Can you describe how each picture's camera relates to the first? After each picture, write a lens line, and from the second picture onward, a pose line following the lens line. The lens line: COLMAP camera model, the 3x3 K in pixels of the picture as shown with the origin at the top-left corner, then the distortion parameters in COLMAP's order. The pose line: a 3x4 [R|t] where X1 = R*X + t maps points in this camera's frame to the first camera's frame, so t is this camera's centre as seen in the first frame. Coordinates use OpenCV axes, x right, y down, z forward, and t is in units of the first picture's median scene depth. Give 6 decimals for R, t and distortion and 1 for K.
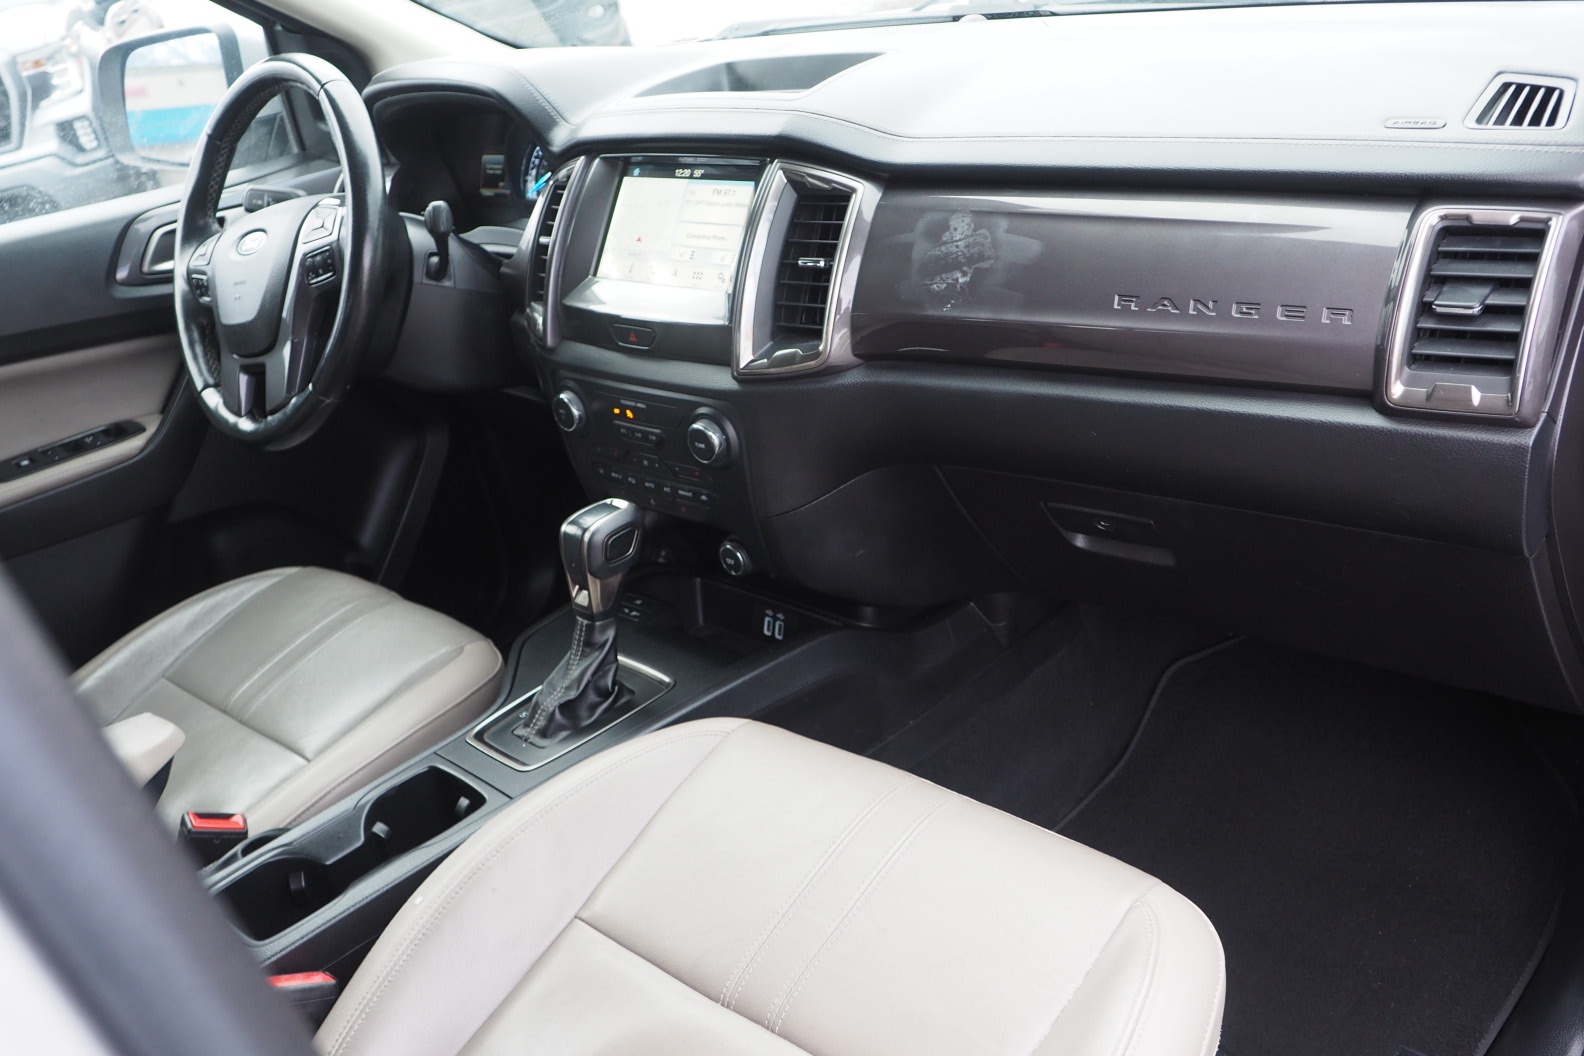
lens RADIAL K [[1359.7, 0, 792.0], [0, 1359.7, 528.0], [0, 0, 1]] dist [-0.001758, 0.008857]
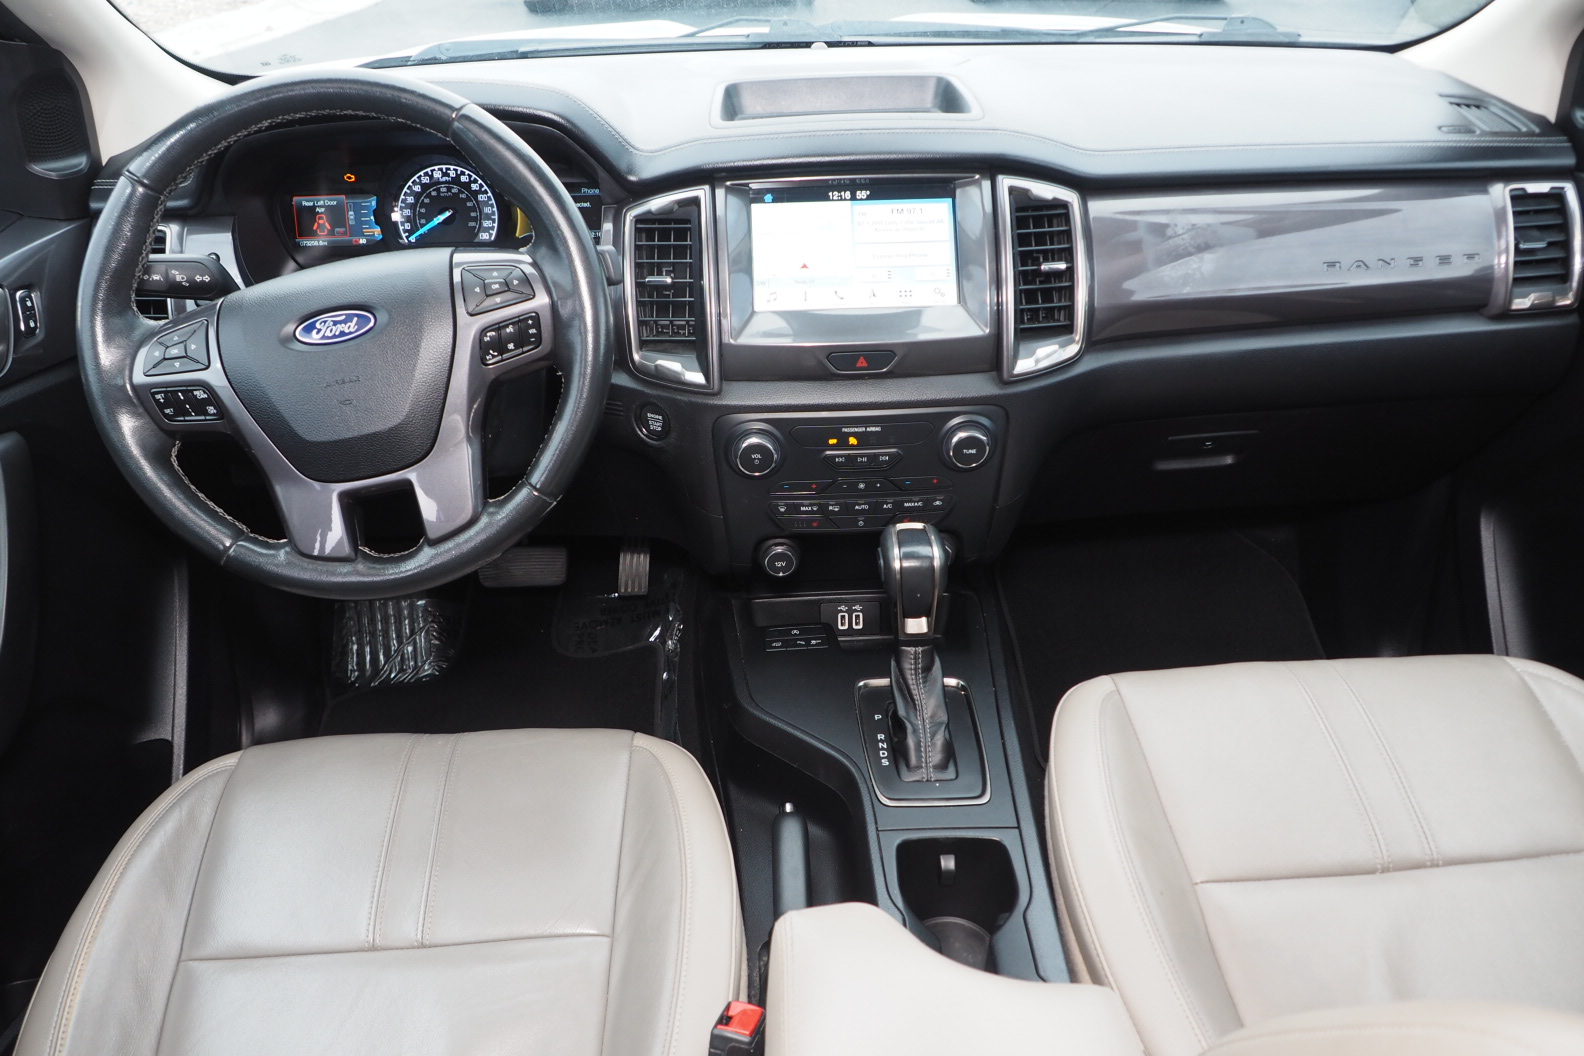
lens RADIAL K [[1165.6, 0, 792.0], [0, 1165.6, 528.0], [0, 0, 1]] dist [-0.013569, -0.003450]
pose [[0.699684, -0.248215, 0.669949, -0.744618], [0.226636, 0.966390, 0.121352, -0.137237], [-0.677553, 0.066926, 0.732422, 0.414994]]
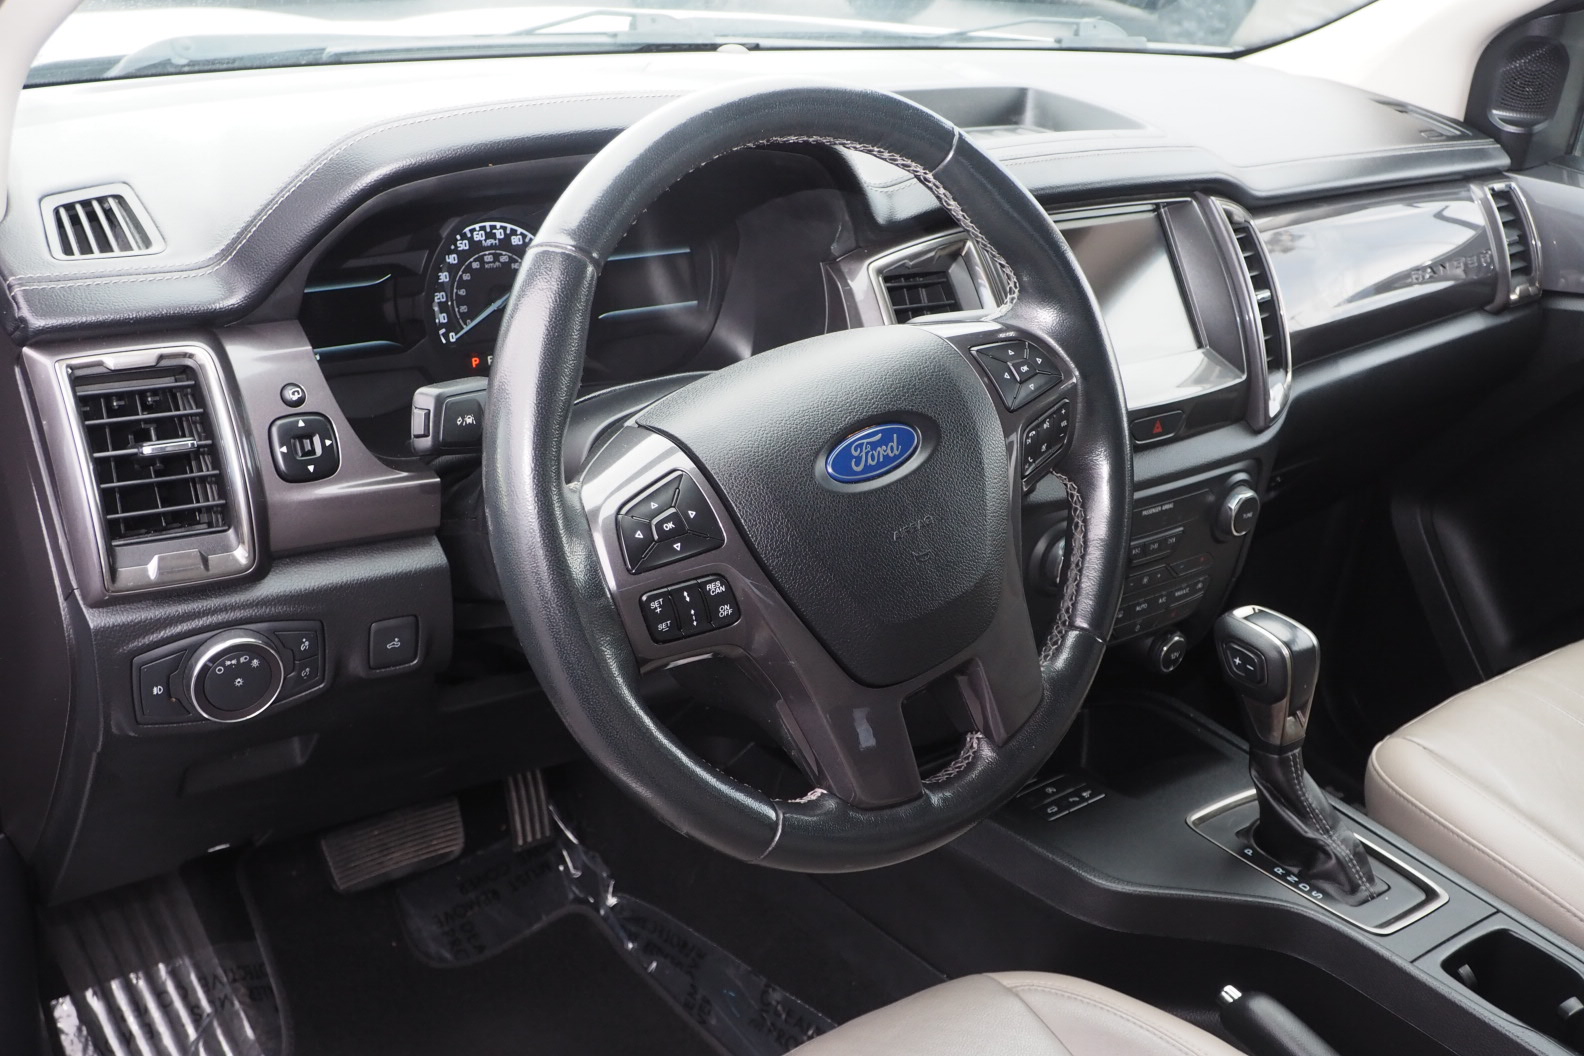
lens RADIAL K [[1577.7, 0, 792.0], [0, 1577.7, 528.0], [0, 0, 1]] dist [-0.006639, -0.002779]
pose [[0.159619, -0.255324, 0.953589, -1.049096], [0.326666, 0.925215, 0.193047, -0.333367], [-0.931564, 0.280691, 0.231087, 0.991812]]
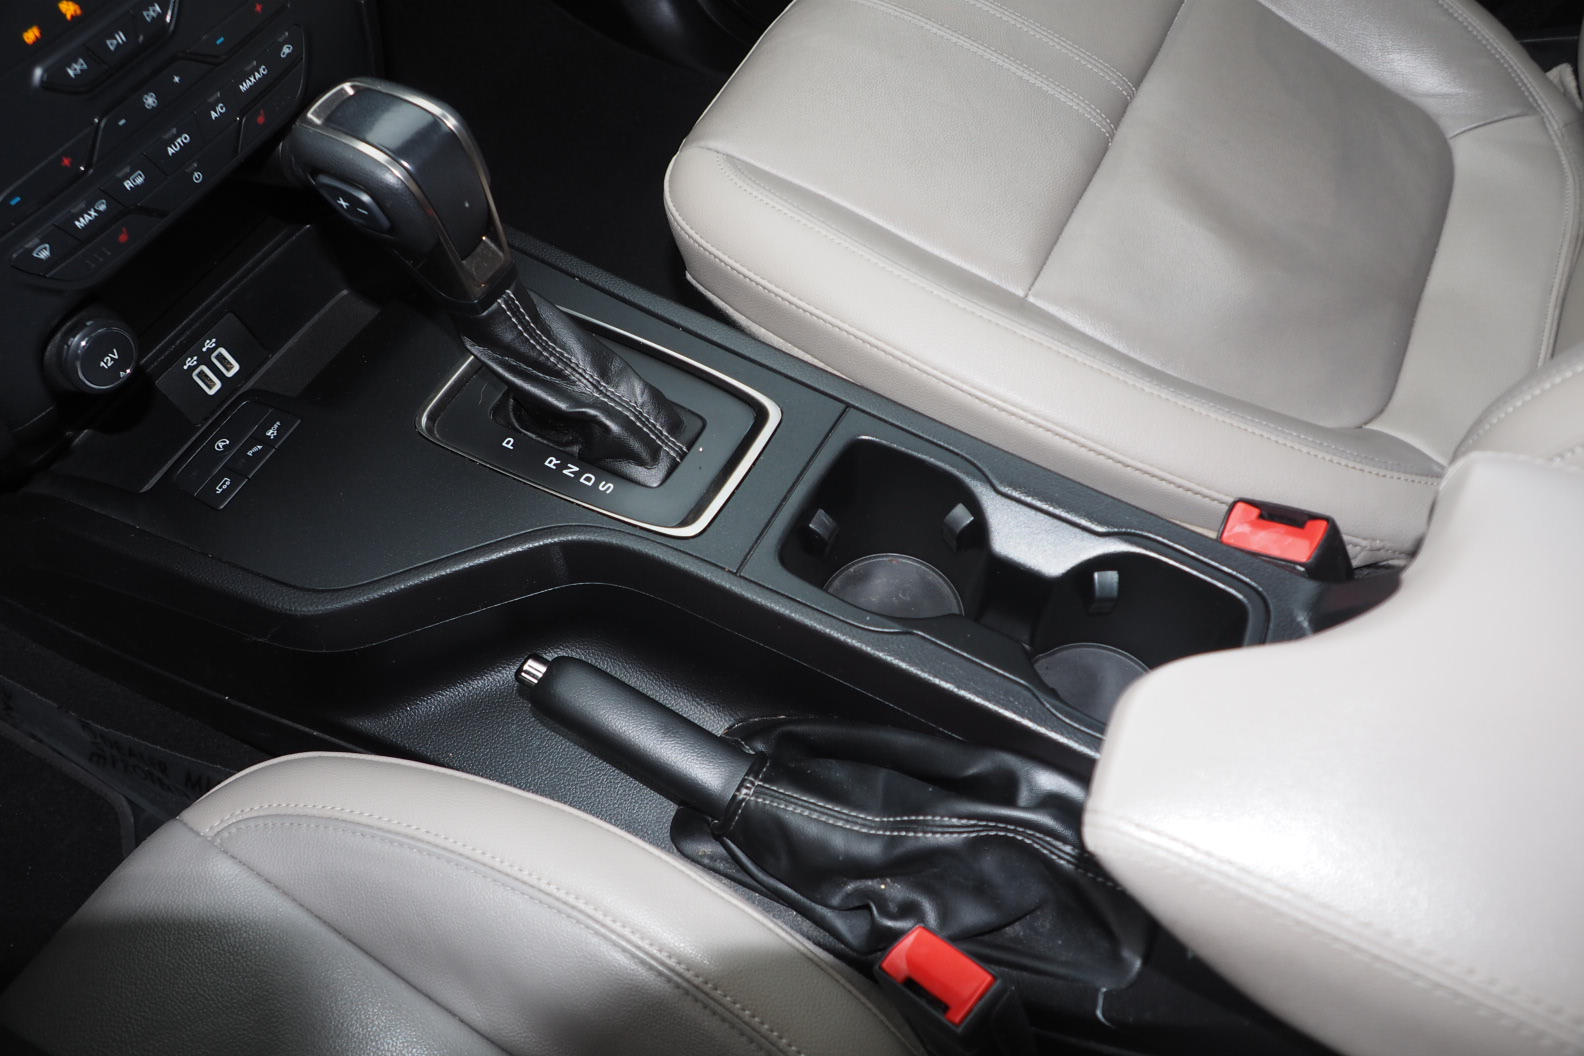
lens RADIAL K [[1116.8, 0, 792.0], [0, 1116.8, 528.0], [0, 0, 1]] dist [-0.033906, 0.006708]
pose [[-0.238865, -0.729725, 0.640660, -0.507326], [0.483143, 0.482989, 0.730270, -0.146526], [-0.842328, 0.483966, 0.237192, 0.820108]]
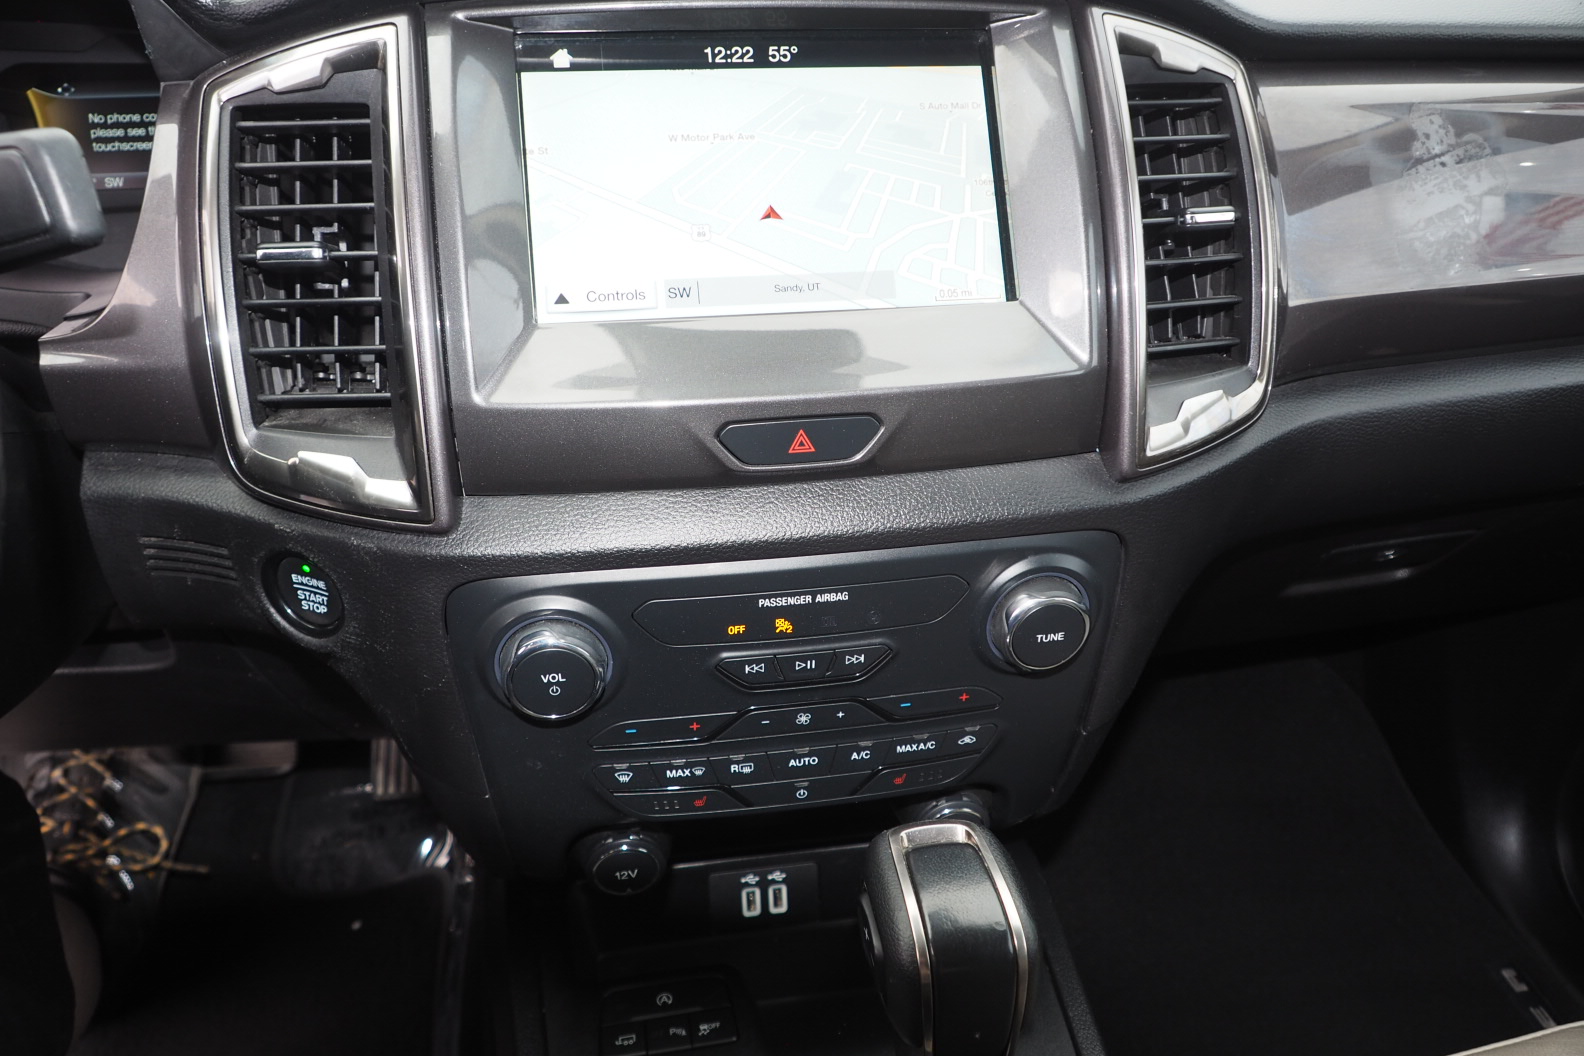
lens RADIAL K [[1116.8, 0, 792.0], [0, 1116.8, 528.0], [0, 0, 1]] dist [-0.033906, 0.006708]
pose [[0.599735, -0.259098, 0.757090, -0.376274], [0.250050, 0.959430, 0.130266, -0.159078], [-0.760127, 0.111185, 0.640191, 0.780923]]
